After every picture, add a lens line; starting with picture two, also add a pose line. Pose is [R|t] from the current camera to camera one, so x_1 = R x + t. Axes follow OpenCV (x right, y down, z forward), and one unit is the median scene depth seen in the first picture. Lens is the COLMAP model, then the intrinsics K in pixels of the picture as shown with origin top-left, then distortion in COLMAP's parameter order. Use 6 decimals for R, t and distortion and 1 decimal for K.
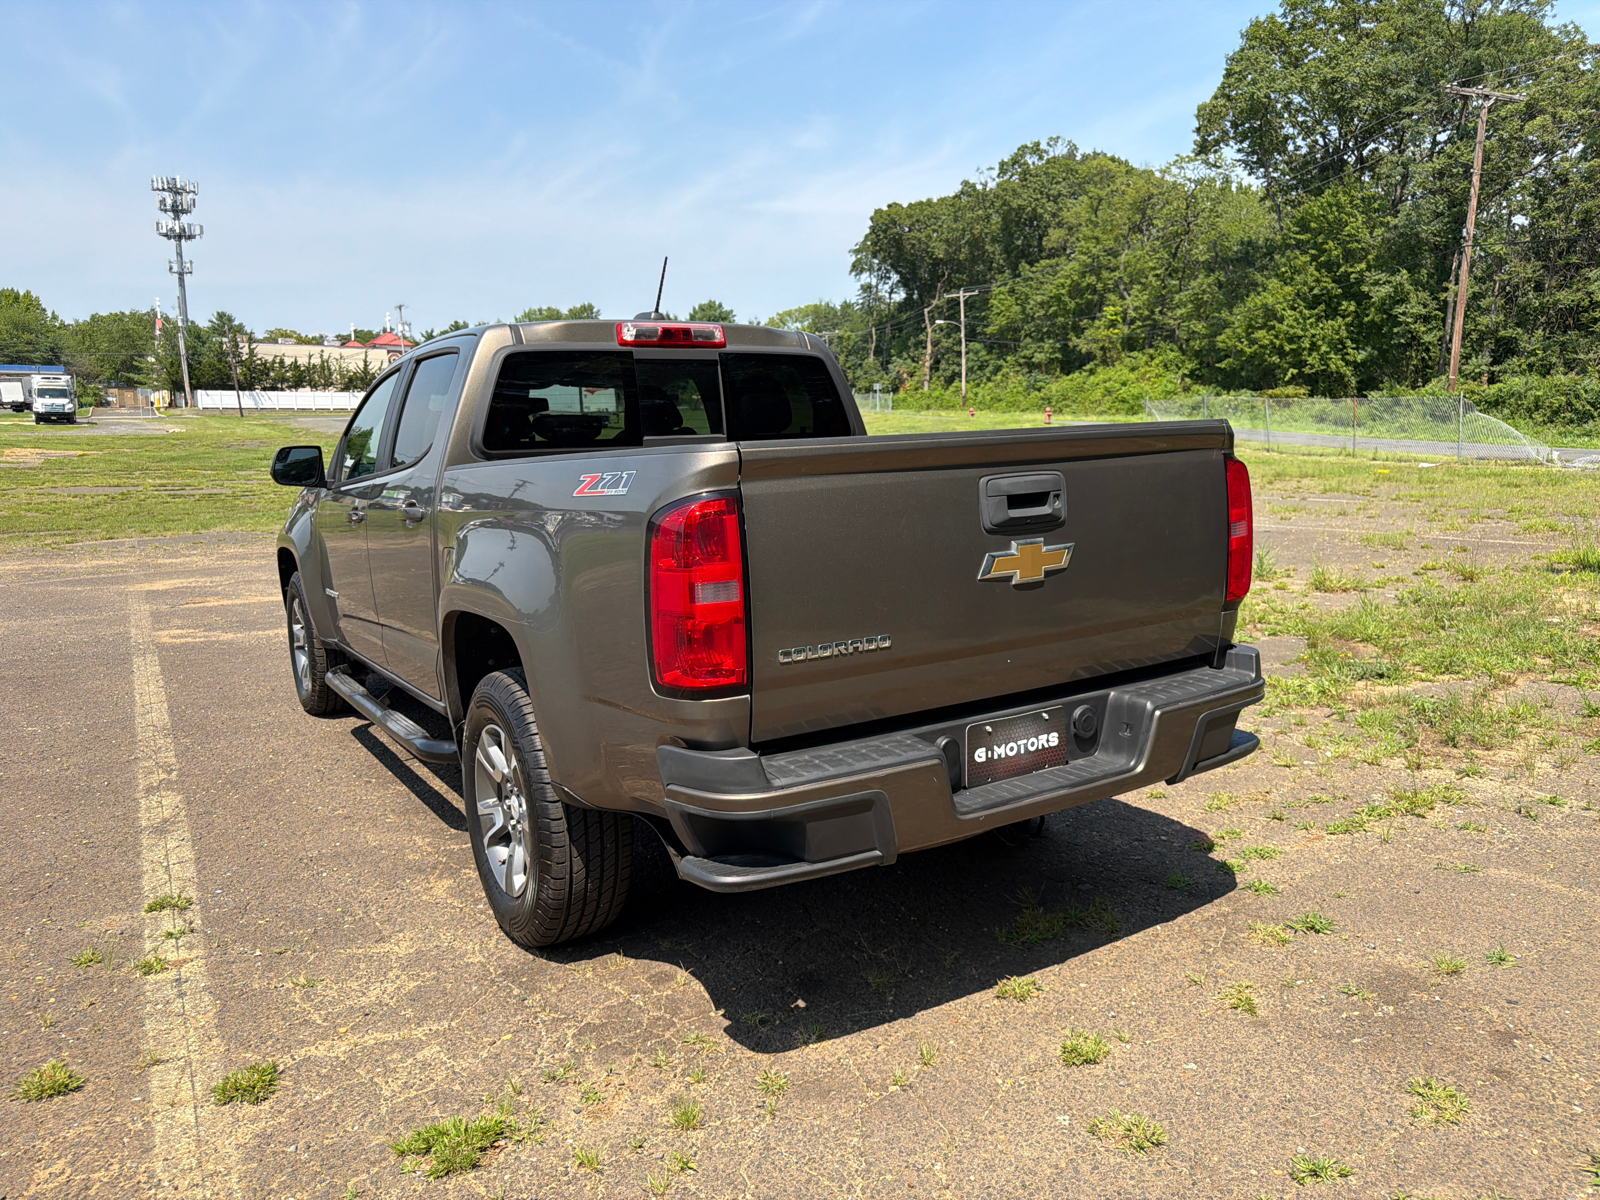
lens RADIAL K [[1138.3, 0, 803.5], [0, 1138.3, 611.9], [0, 0, 1]] dist [0.032946, -0.044966]
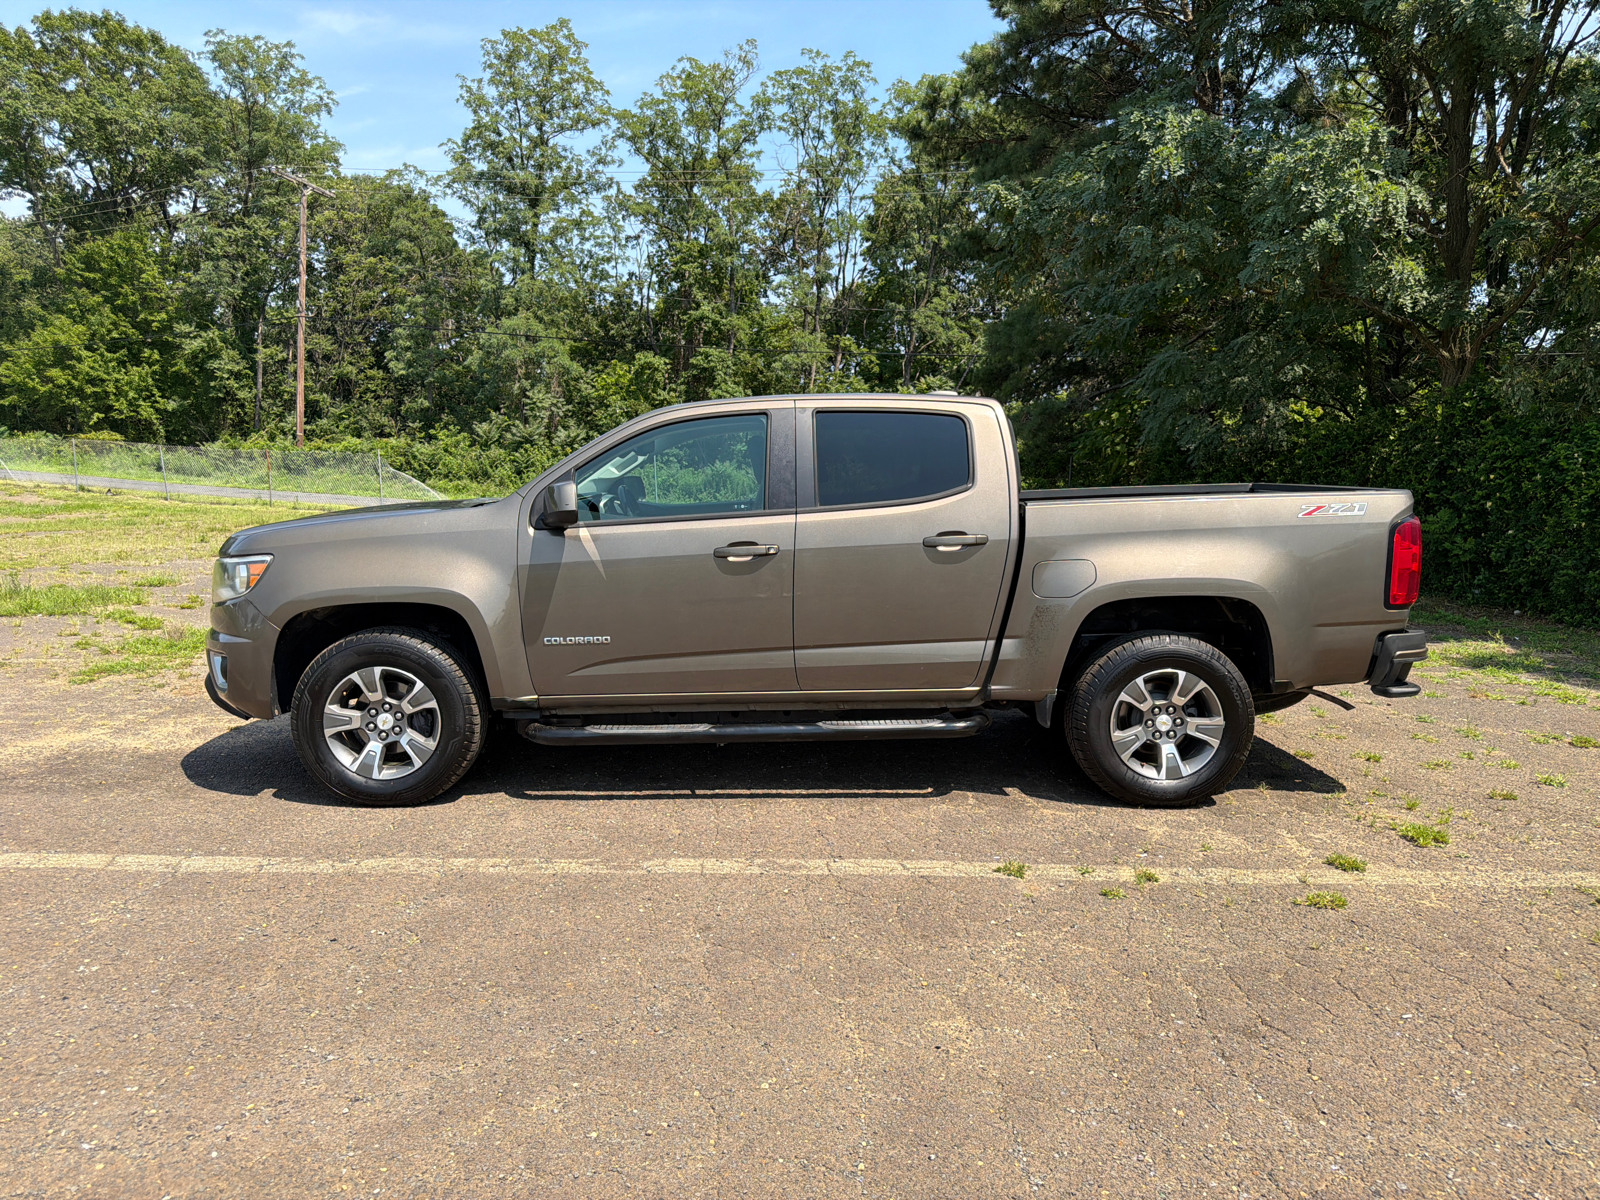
lens RADIAL K [[1138.3, 0, 794.1], [0, 1138.3, 624.0], [0, 0, 1]] dist [0.032946, -0.044966]
pose [[0.513295, -0.075241, 0.854908, -0.098829], [0.104379, 0.994228, 0.024833, -0.002792], [-0.851841, 0.076488, 0.518186, 0.034172]]
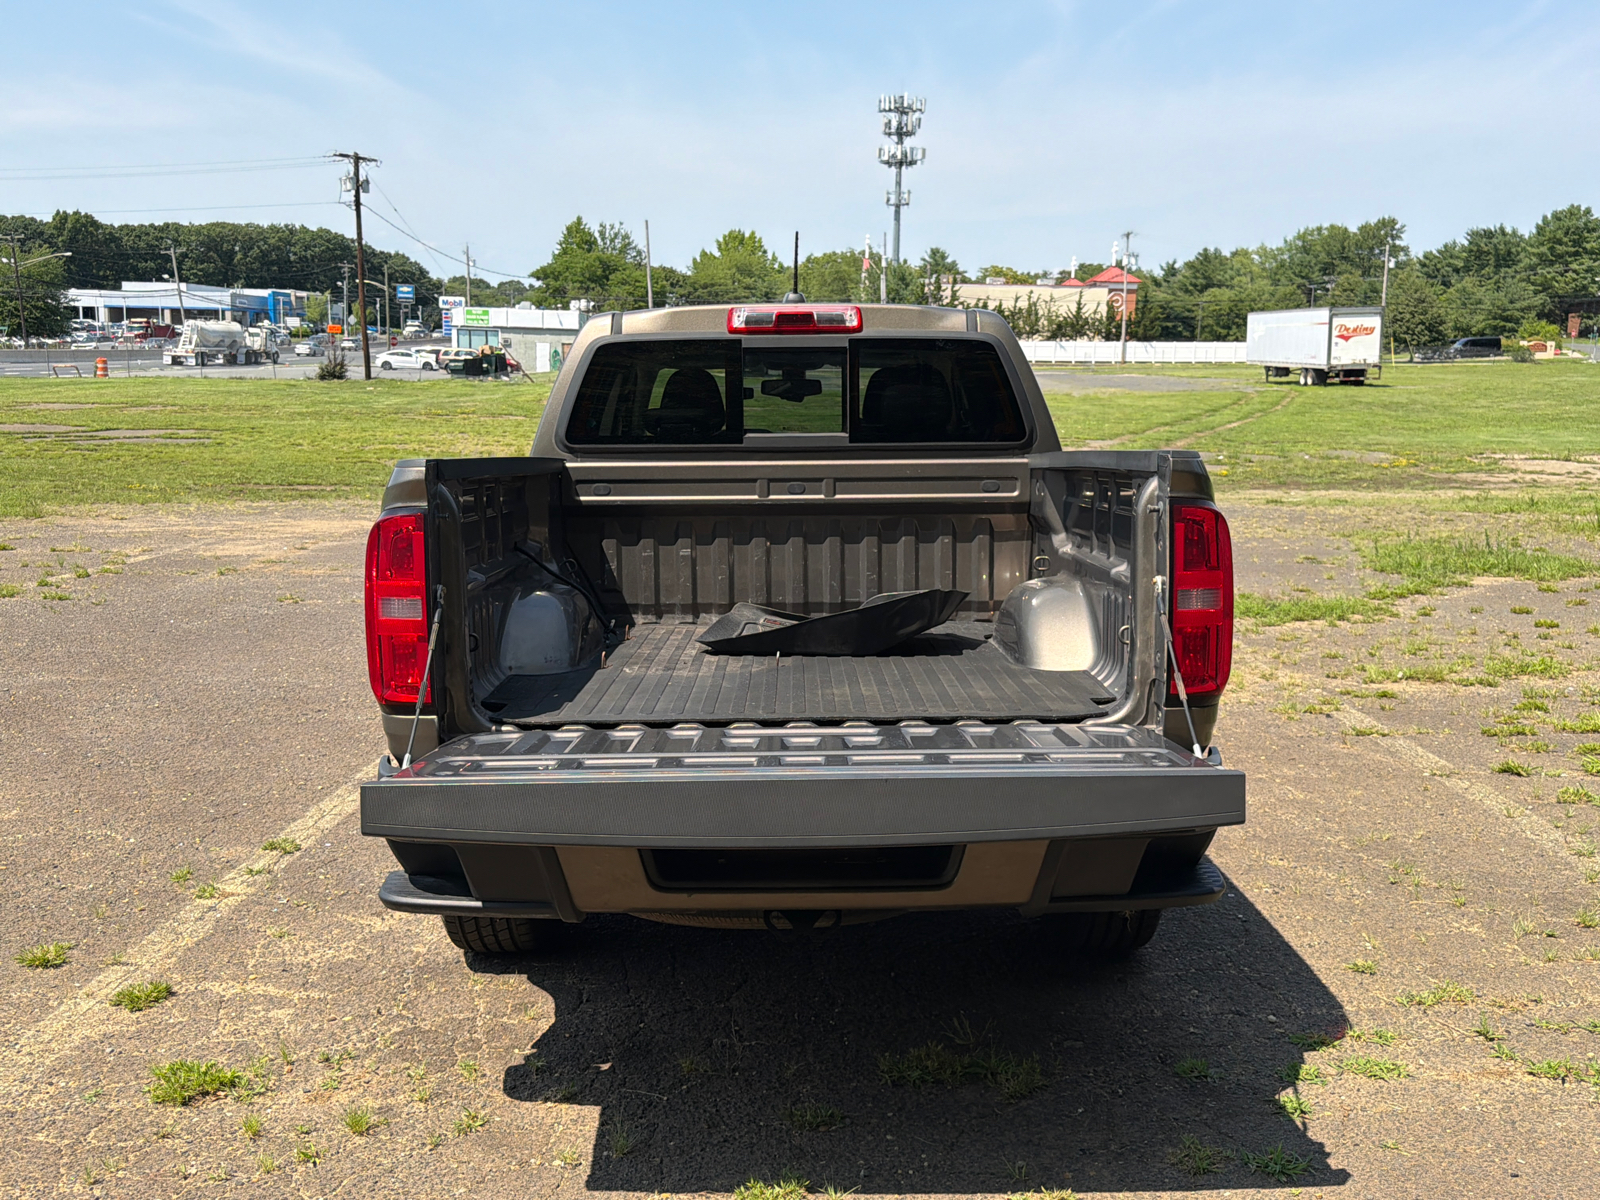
lens RADIAL K [[1465.7, 0, 798.1], [0, 1465.7, 628.4], [0, 0, 1]] dist [0.019569, 0.000000]
pose [[0.847989, 0.107456, -0.519007, 0.034267], [-0.105333, 0.993867, 0.033672, -0.003072], [0.519442, 0.026116, 0.854107, 0.003112]]
